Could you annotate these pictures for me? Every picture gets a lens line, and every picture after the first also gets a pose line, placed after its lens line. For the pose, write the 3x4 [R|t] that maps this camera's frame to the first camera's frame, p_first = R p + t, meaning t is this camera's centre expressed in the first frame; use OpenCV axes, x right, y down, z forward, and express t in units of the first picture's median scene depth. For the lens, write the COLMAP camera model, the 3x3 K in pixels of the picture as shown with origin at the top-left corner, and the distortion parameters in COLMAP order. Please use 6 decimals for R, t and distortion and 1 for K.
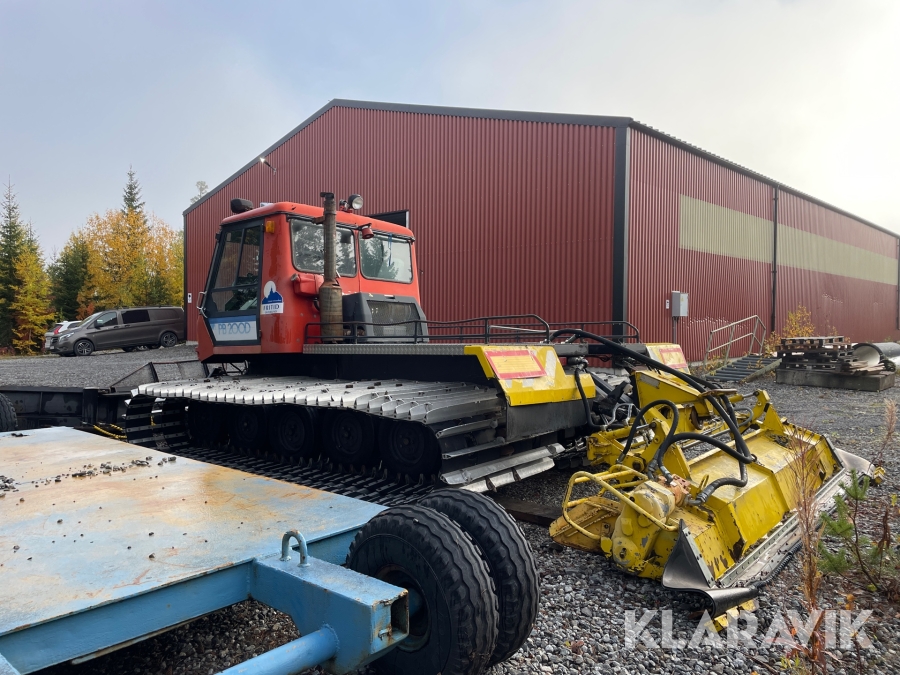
lens RADIAL K [[651.6, 0, 448.2], [0, 651.6, 331.5], [0, 0, 1]] dist [0.081600, -0.100678]
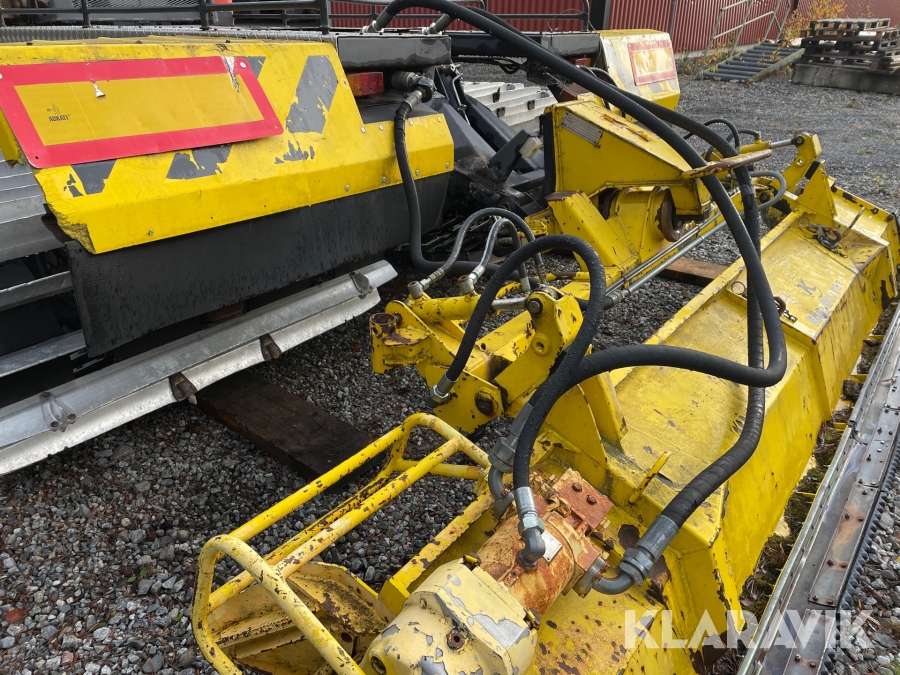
lens RADIAL K [[691.9, 0, 450.0], [0, 691.9, 337.5], [0, 0, 1]] dist [0.105085, -0.125841]
pose [[0.998808, -0.010331, 0.047713, 0.171305], [-0.010892, 0.905559, 0.424080, 0.003245], [-0.047589, -0.424094, 0.904367, 0.456318]]
